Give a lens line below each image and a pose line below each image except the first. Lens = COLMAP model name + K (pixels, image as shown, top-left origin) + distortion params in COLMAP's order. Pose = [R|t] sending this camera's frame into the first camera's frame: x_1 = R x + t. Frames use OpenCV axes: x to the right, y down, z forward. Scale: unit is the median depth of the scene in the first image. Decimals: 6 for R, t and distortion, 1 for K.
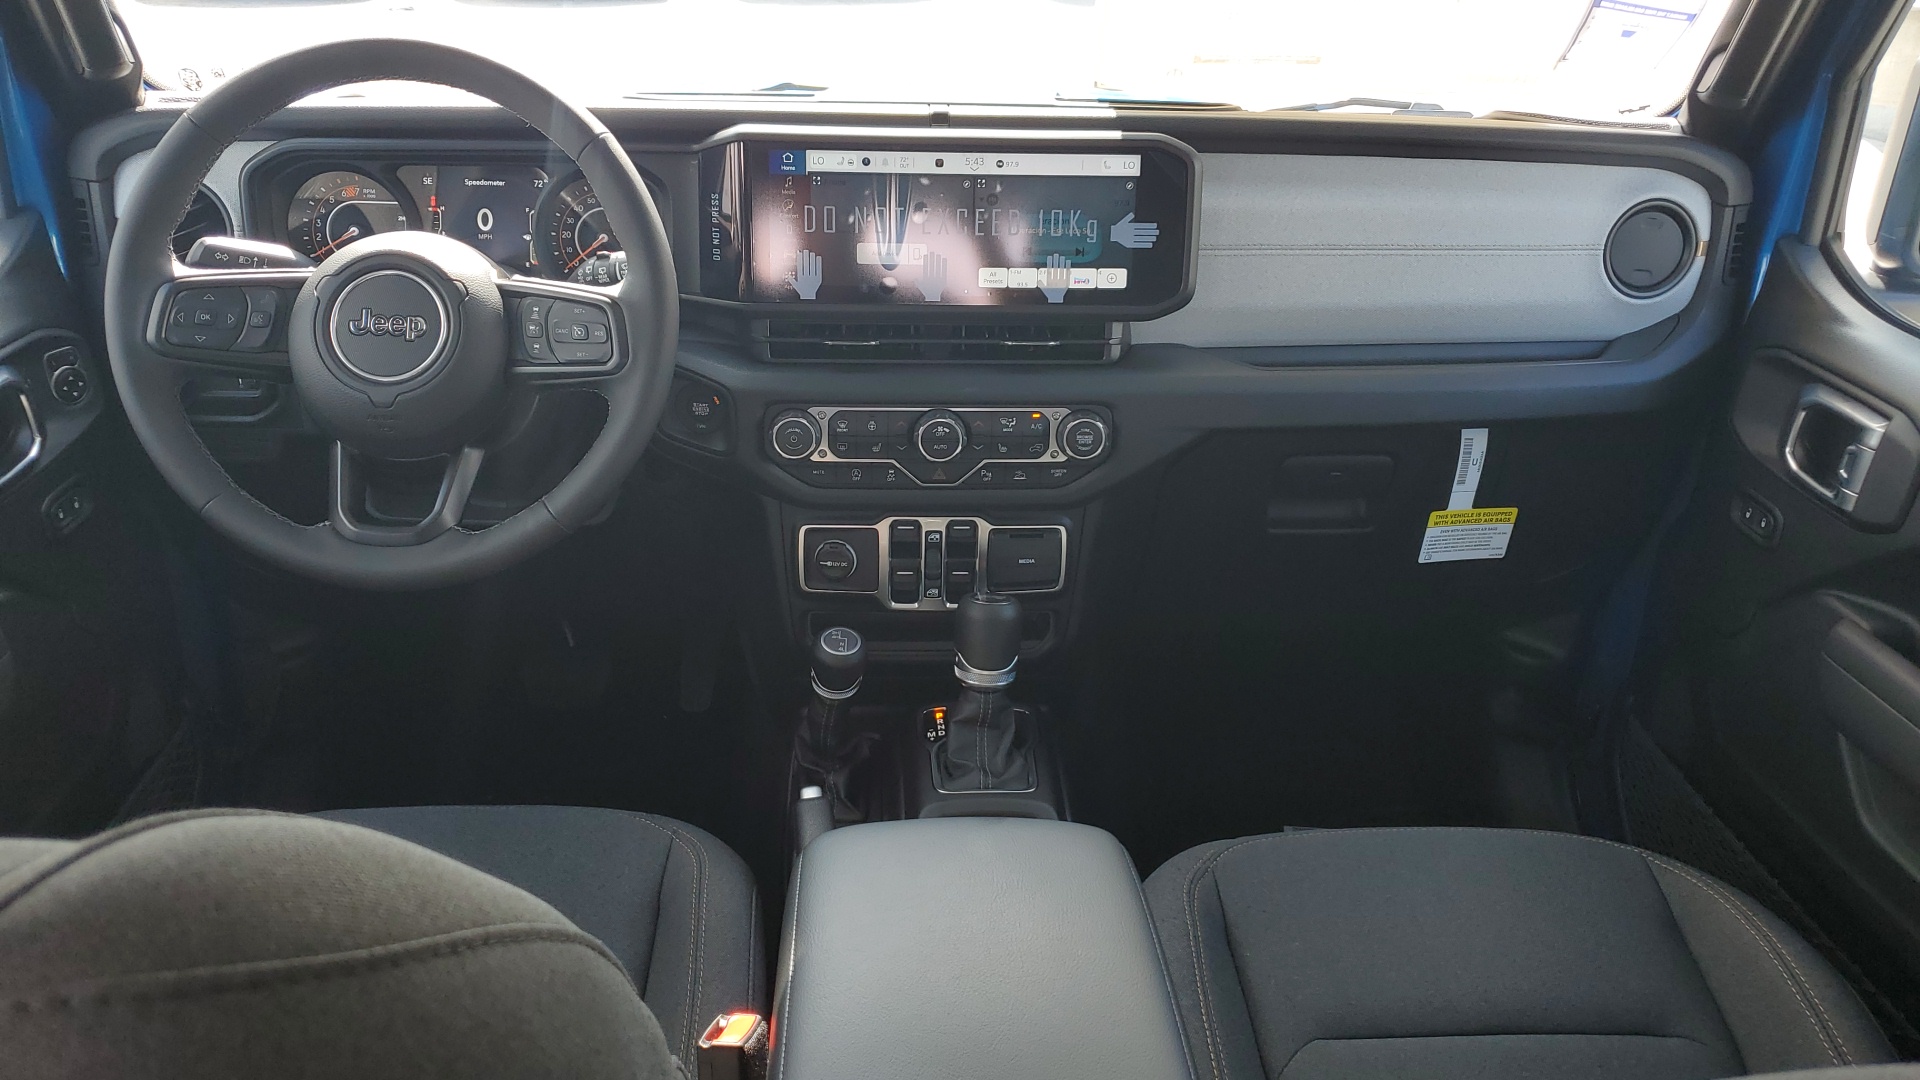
lens RADIAL K [[1550.7, 0, 957.6], [0, 1550.7, 545.9], [0, 0, 1]] dist [0.111557, -0.193583]
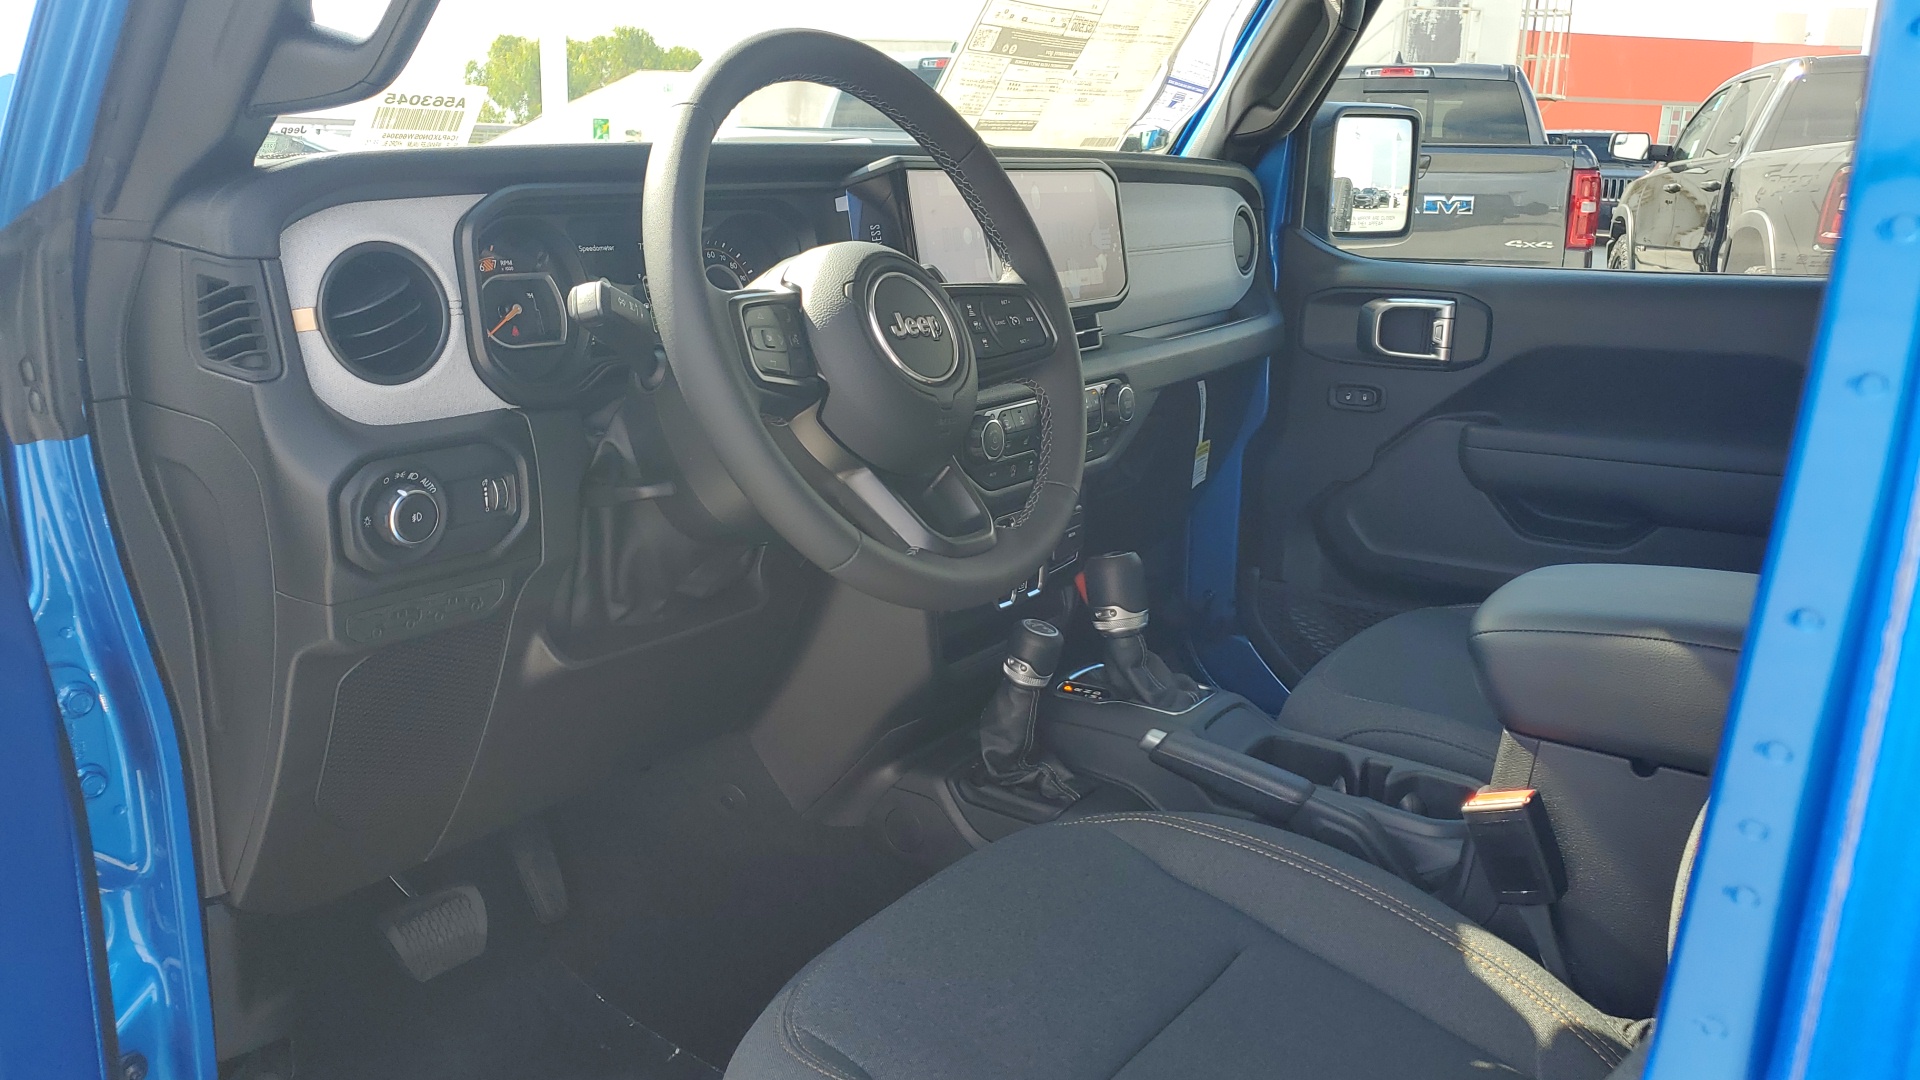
lens RADIAL K [[1507.8, 0, 960.0], [0, 1507.8, 540.0], [0, 0, 1]] dist [0.007001, 0.006110]
pose [[0.606867, -0.206762, 0.767439, -0.903021], [0.326706, 0.945119, -0.003717, -0.009077], [-0.724552, 0.252982, 0.641111, 0.376669]]
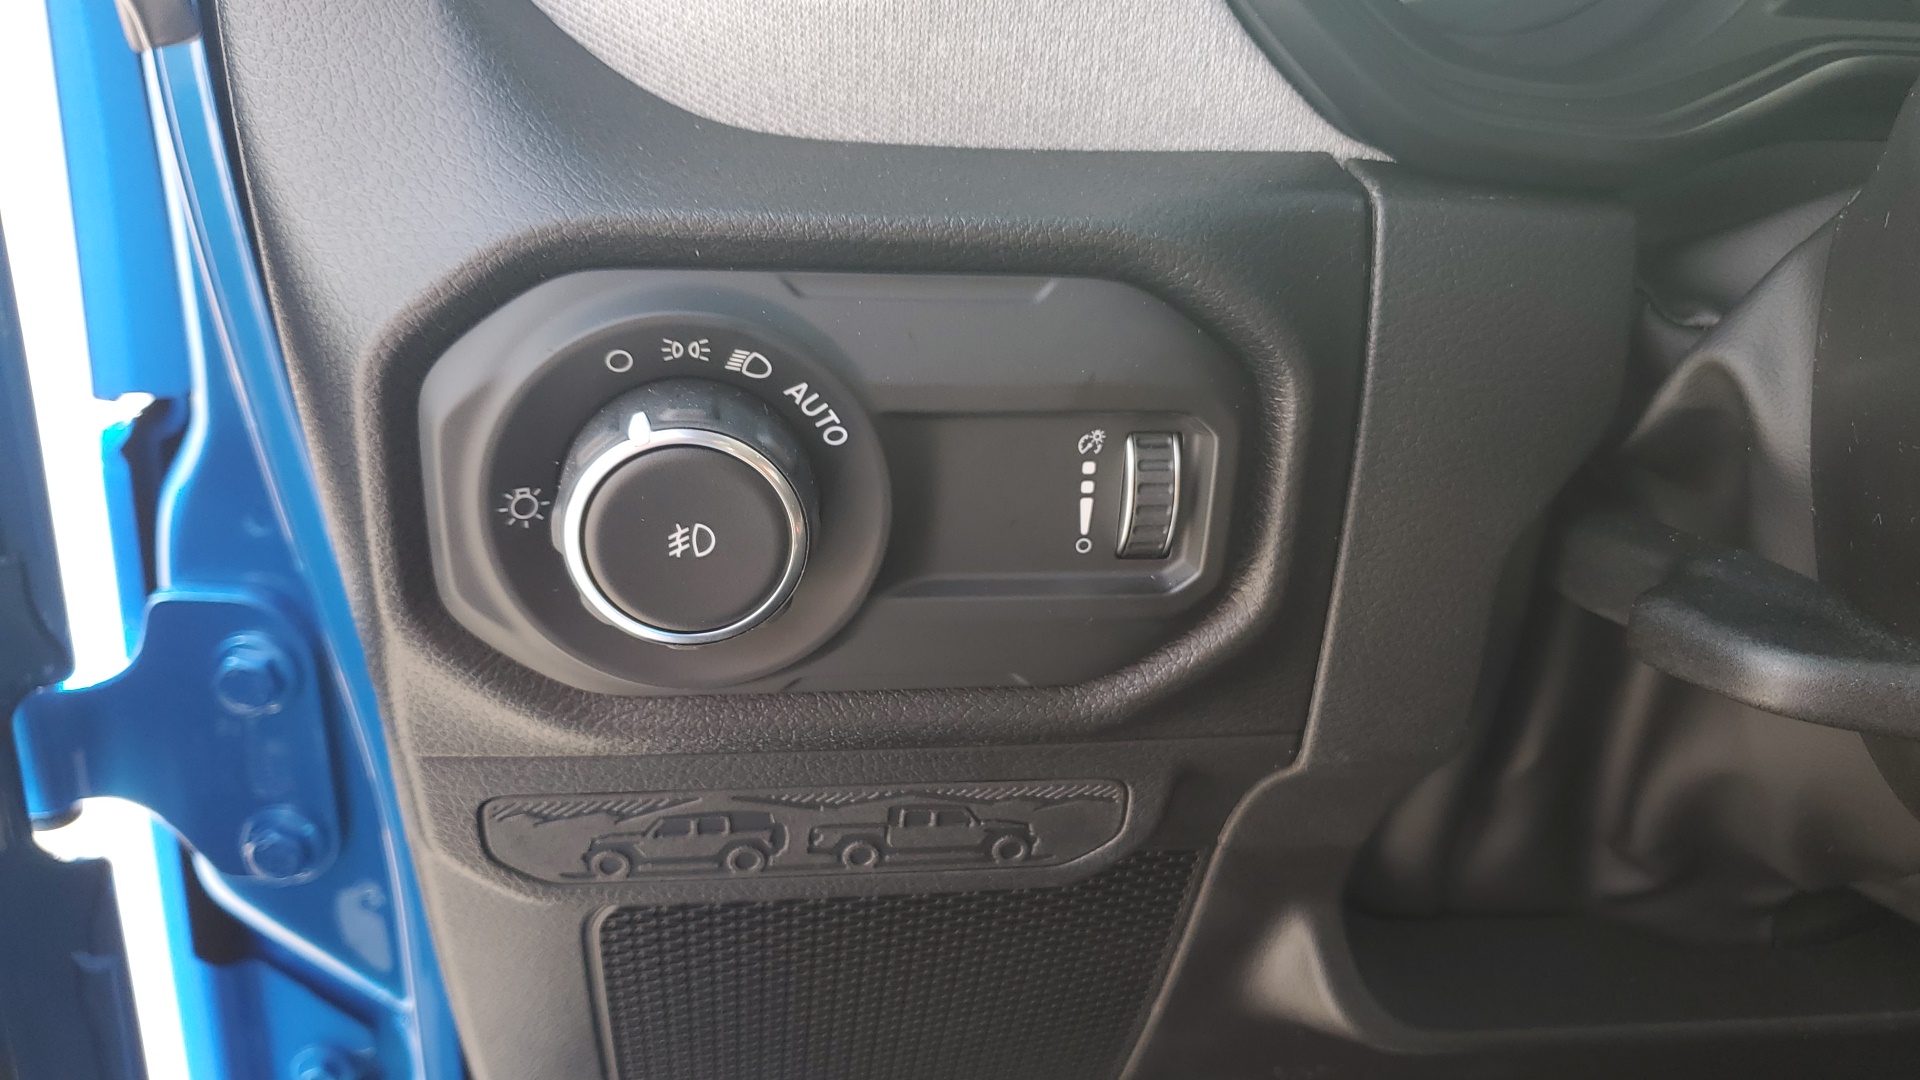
lens RADIAL K [[1550.3, 0, 960.0], [0, 1550.3, 540.0], [0, 0, 1]] dist [0.072472, -0.129571]
pose [[0.991308, -0.025143, 0.129138, -0.506280], [0.025875, 0.999657, -0.004000, -0.103241], [-0.128993, 0.007307, 0.991619, 0.835789]]
